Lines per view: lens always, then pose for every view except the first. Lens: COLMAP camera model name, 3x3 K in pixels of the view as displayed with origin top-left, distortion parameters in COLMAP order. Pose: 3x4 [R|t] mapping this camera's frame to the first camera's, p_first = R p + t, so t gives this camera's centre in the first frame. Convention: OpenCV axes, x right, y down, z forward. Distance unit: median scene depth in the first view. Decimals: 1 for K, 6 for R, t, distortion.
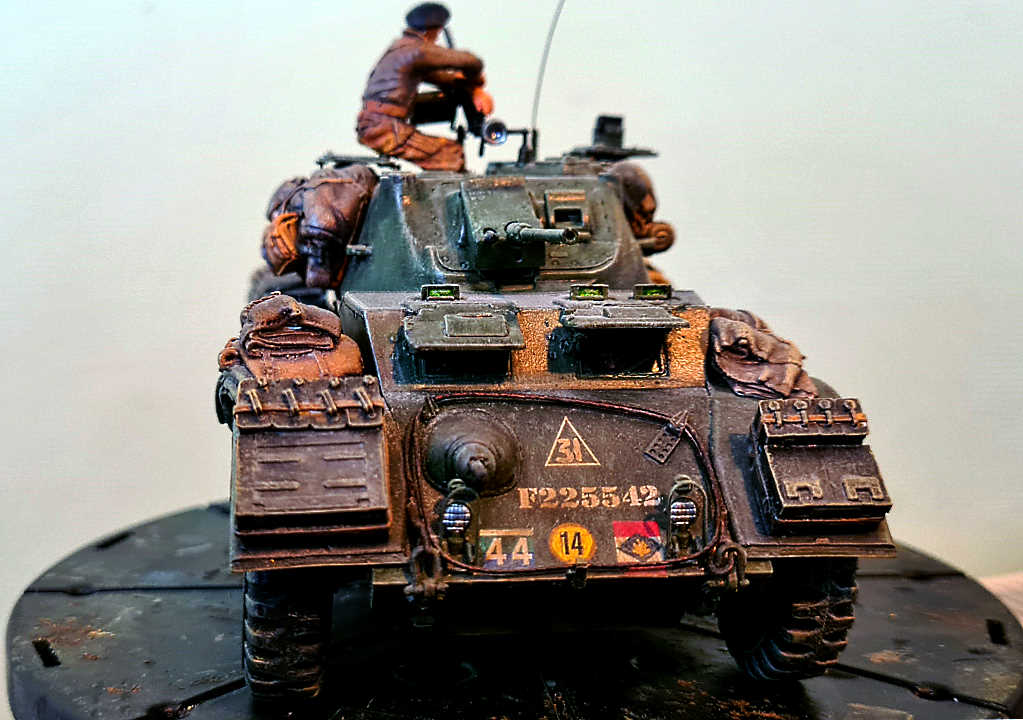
lens RADIAL K [[816.6, 0, 511.5], [0, 816.6, 360.0], [0, 0, 1]] dist [-0.004622, -0.000464]
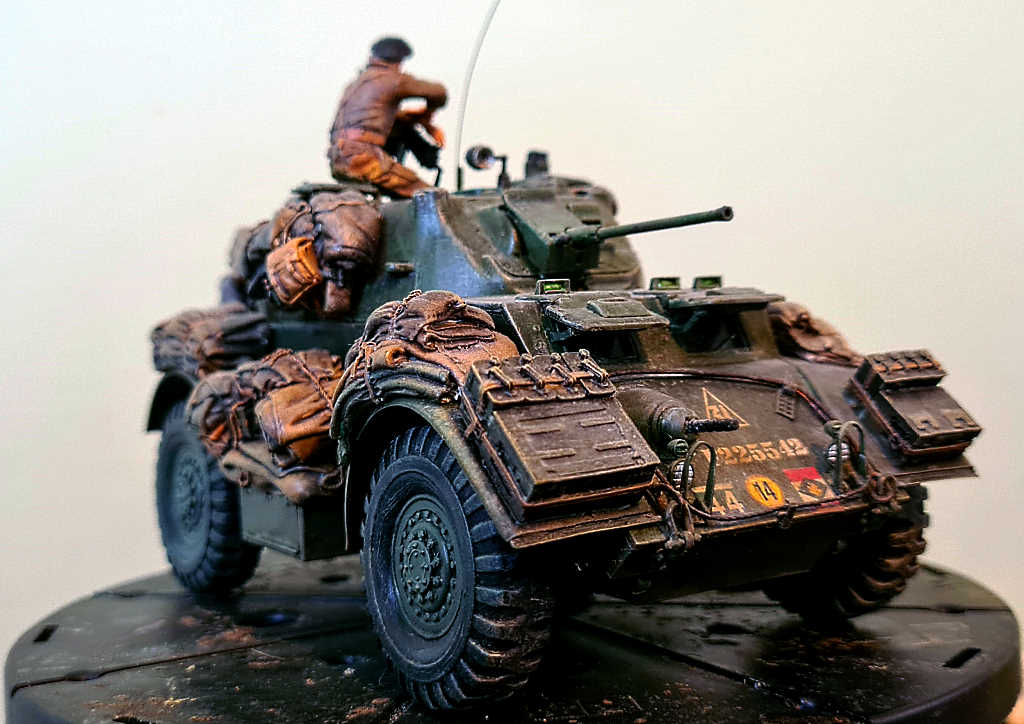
lens RADIAL K [[804.5, 0, 478.7], [0, 804.5, 380.2], [0, 0, 1]] dist [-0.007740, -0.006539]
pose [[0.956589, -0.082168, 0.279619, -0.506320], [0.100278, 0.993648, -0.051064, 0.083018], [-0.273647, 0.076887, 0.958752, 0.060648]]
